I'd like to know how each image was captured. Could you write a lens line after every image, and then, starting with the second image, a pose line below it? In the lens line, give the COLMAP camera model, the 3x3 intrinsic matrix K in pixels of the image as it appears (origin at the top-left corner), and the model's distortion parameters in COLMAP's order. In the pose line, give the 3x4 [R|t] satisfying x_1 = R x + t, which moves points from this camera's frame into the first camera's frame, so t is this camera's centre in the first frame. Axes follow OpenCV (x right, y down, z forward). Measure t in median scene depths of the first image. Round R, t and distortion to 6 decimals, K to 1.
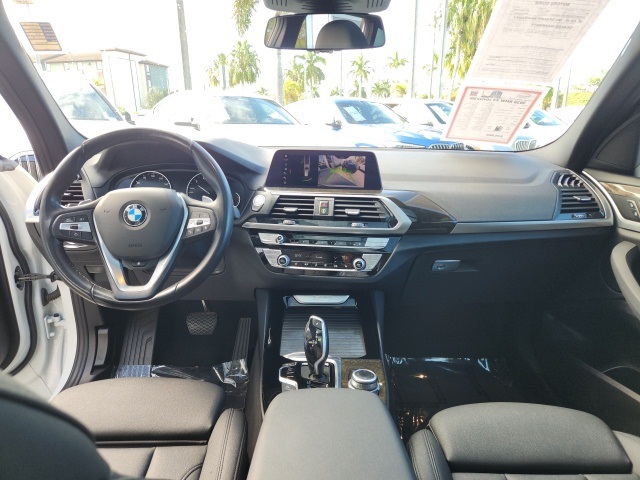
lens RADIAL K [[420.4, 0, 325.7], [0, 420.4, 232.9], [0, 0, 1]] dist [0.078488, -0.065209]
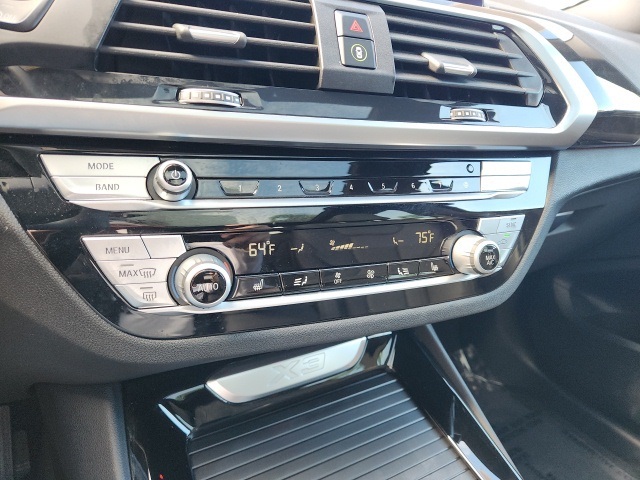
lens RADIAL K [[427.7, 0, 320.0], [0, 427.7, 240.0], [0, 0, 1]] dist [-0.032764, -0.001456]
pose [[0.868835, -0.120206, 0.480287, -0.150555], [0.048962, 0.986184, 0.158251, 0.012940], [-0.492675, -0.113978, 0.862717, 0.789349]]
